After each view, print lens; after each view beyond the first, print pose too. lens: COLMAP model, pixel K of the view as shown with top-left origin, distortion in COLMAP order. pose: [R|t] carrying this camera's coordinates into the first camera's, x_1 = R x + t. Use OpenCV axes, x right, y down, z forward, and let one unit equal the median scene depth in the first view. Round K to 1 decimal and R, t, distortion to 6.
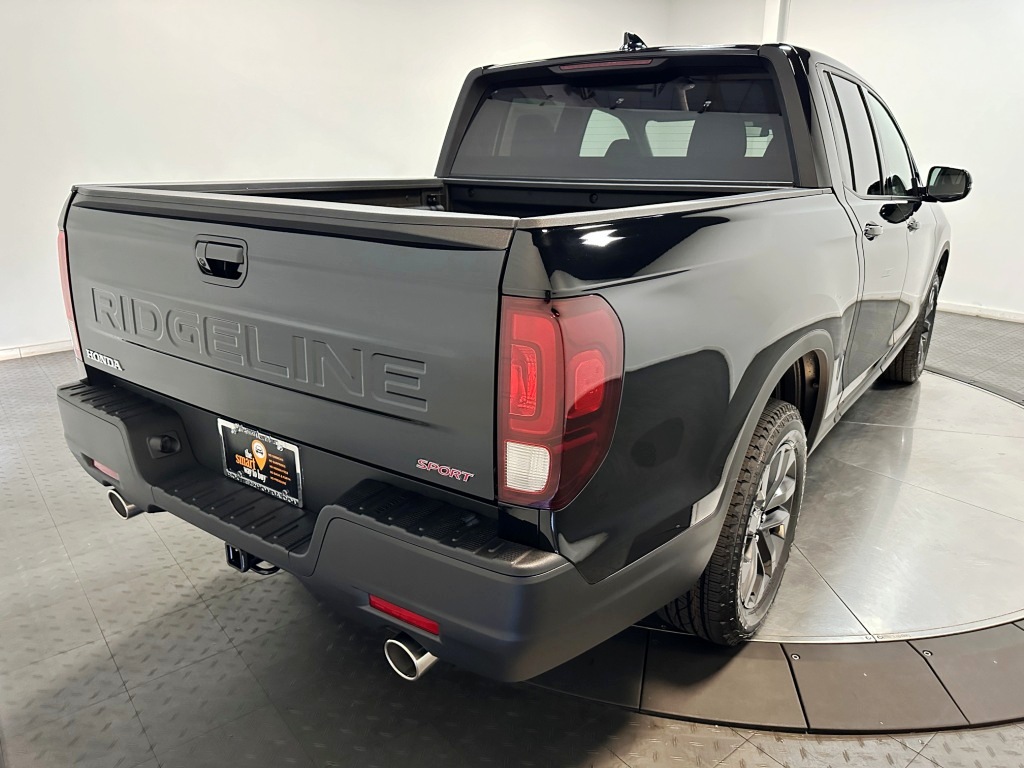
lens RADIAL K [[766.6, 0, 514.4], [0, 766.6, 367.3], [0, 0, 1]] dist [0.080046, -0.115163]
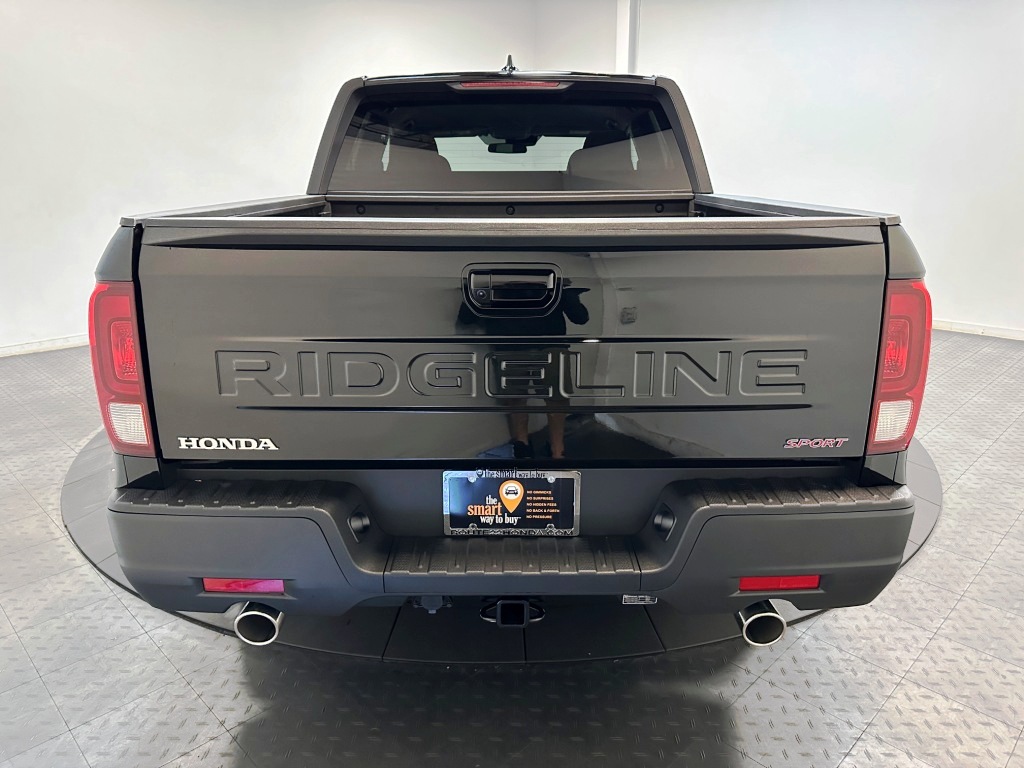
lens RADIAL K [[766.6, 0, 514.4], [0, 766.6, 367.3], [0, 0, 1]] dist [0.080046, -0.115163]
pose [[0.807325, -0.159898, 0.568031, -0.817946], [0.170390, 0.984754, 0.035032, -0.069195], [-0.564972, 0.068504, 0.822262, 0.232266]]
